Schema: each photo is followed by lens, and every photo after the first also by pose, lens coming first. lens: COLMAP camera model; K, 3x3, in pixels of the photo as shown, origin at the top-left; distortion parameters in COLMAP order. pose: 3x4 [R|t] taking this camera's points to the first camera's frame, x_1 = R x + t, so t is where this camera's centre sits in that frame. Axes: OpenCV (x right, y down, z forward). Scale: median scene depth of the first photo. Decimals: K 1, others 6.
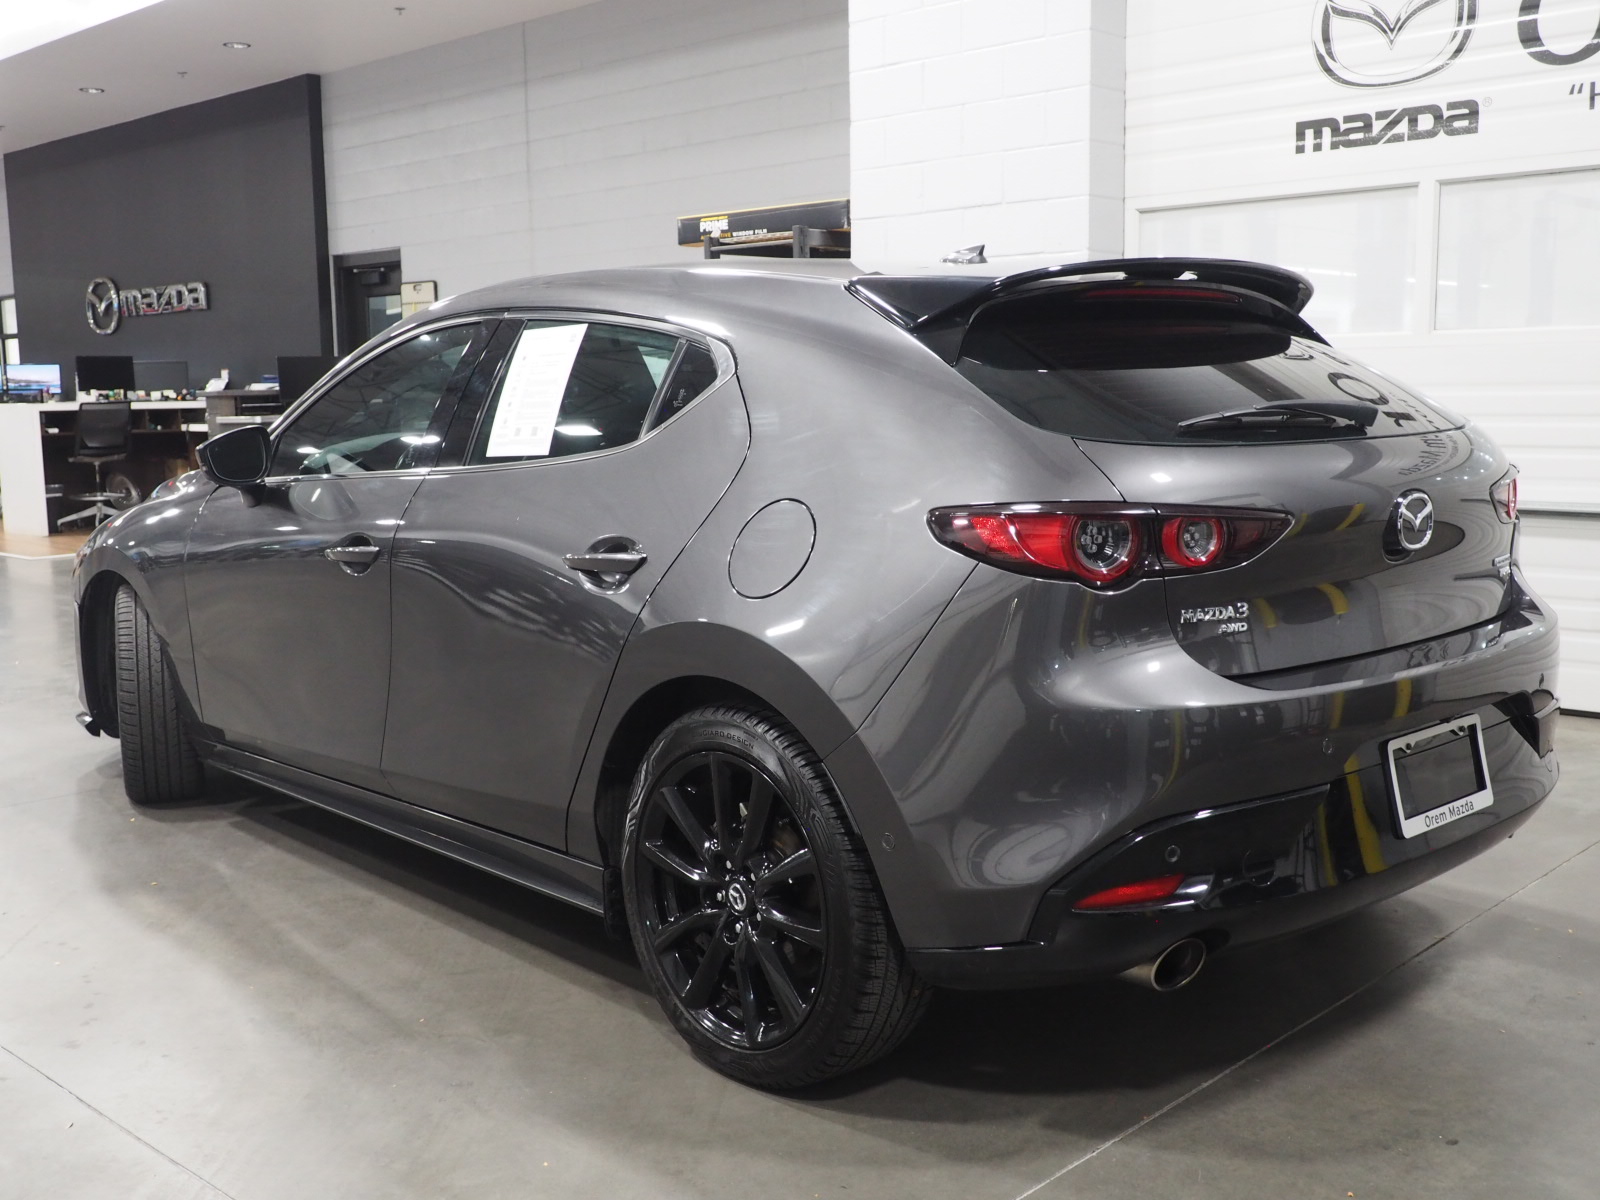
lens RADIAL K [[1697.1, 0, 806.7], [0, 1697.1, 600.9], [0, 0, 1]] dist [0.000341, 0.000000]
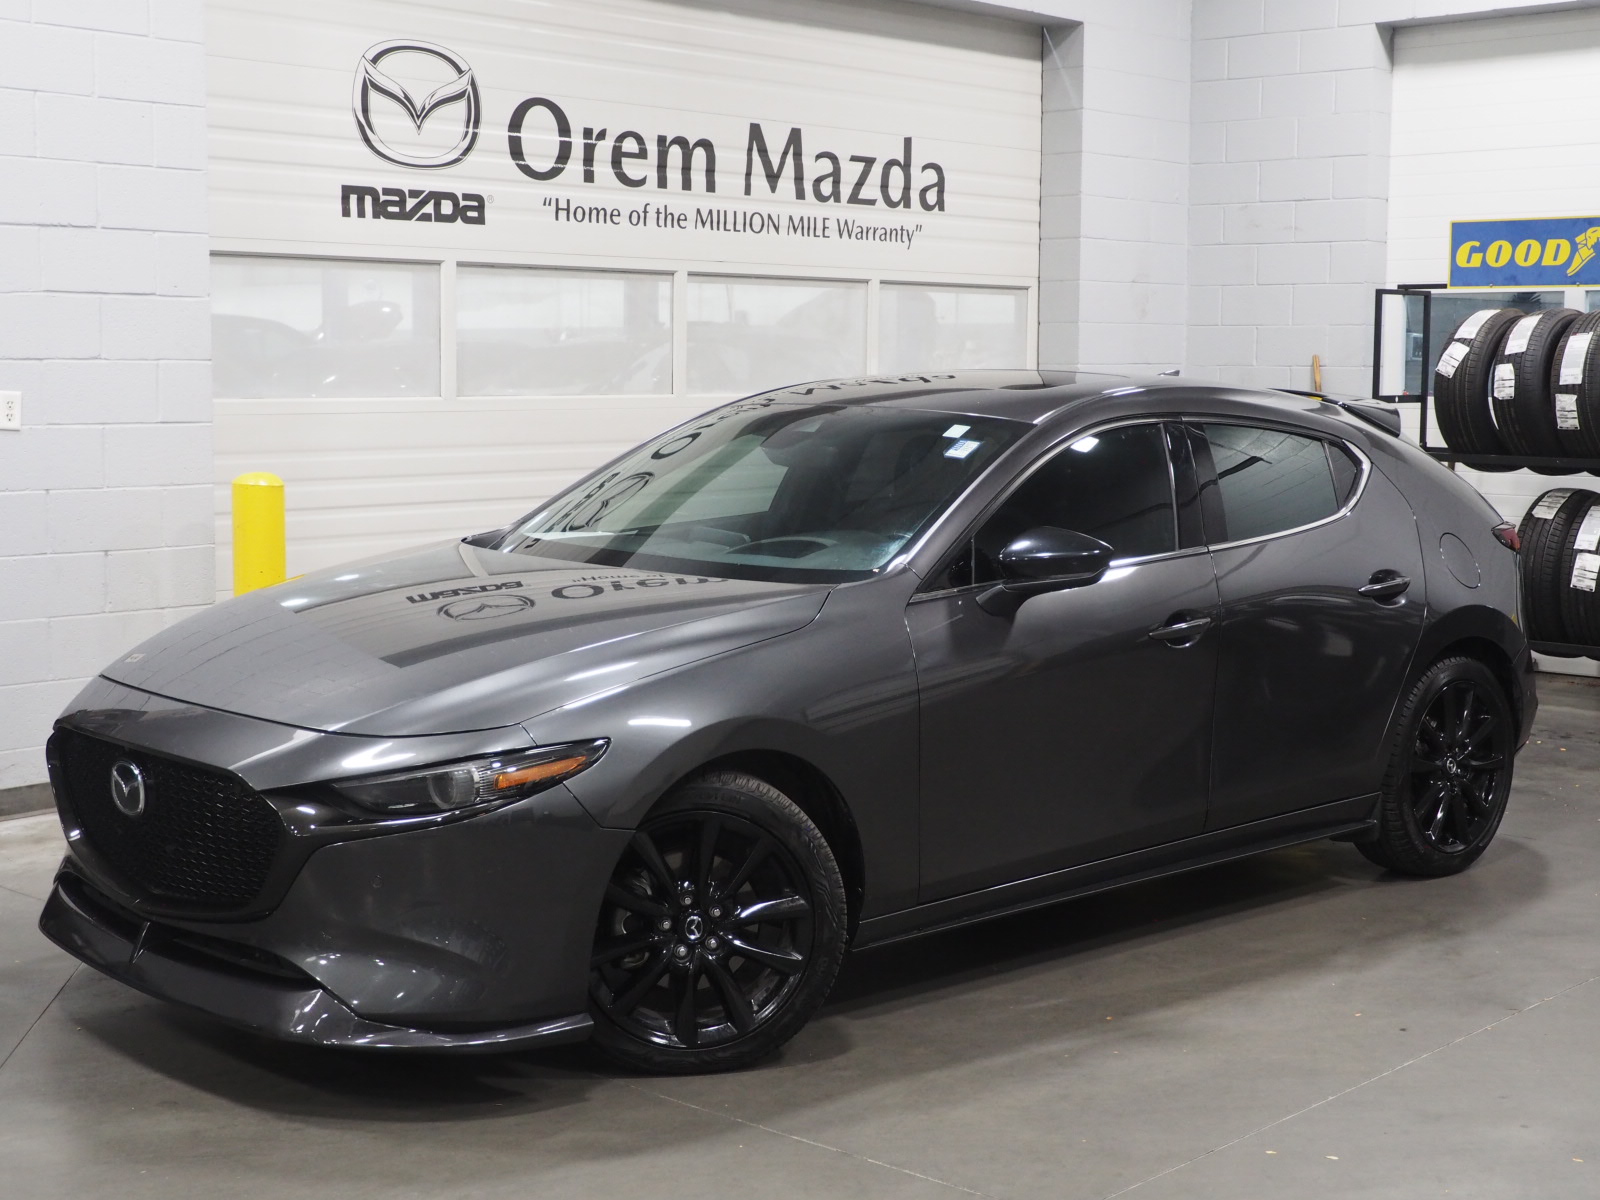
lens RADIAL K [[2301.1, 0, 805.1], [0, 2301.1, 595.9], [0, 0, 1]] dist [0.039660, 0.000000]
pose [[-0.013987, -0.089216, 0.995914, -1.132448], [0.120490, 0.988603, 0.090254, -0.138420], [-0.992616, 0.121260, -0.003077, 0.794785]]
